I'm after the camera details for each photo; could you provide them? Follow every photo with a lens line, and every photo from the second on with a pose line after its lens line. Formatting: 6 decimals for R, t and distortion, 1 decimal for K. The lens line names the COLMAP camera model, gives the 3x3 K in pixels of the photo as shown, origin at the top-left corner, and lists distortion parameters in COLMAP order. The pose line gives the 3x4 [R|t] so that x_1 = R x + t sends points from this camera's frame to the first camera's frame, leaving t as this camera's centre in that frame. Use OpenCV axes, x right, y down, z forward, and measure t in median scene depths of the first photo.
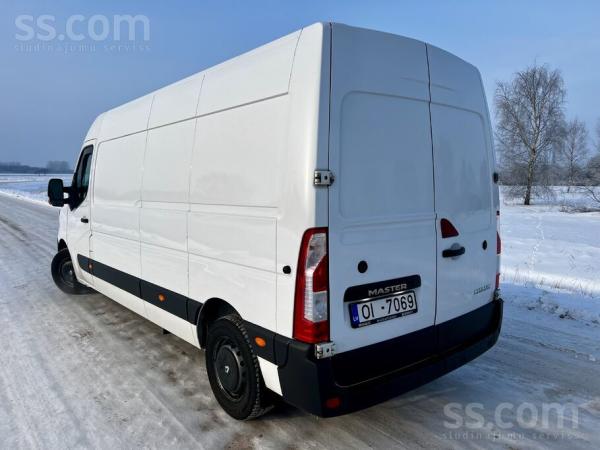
lens RADIAL K [[452.2, 0, 300.0], [0, 452.2, 225.0], [0, 0, 1]] dist [0.046842, -0.068744]
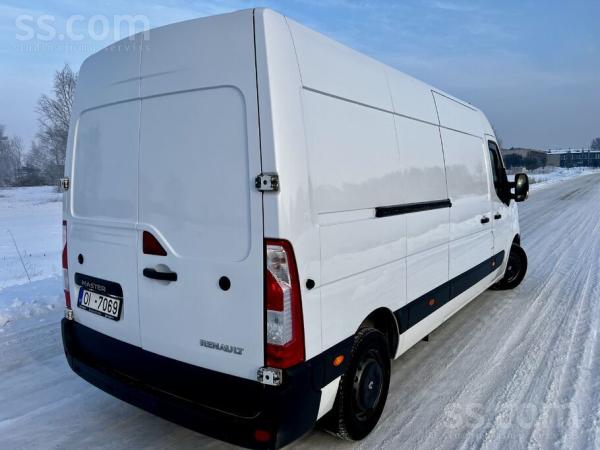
lens RADIAL K [[452.2, 0, 300.0], [0, 452.2, 225.0], [0, 0, 1]] dist [0.046842, -0.068744]
pose [[0.240412, 0.095749, -0.965937, 1.235644], [-0.077265, 0.993853, 0.079286, -0.118692], [0.967591, 0.055572, 0.246332, 1.085535]]
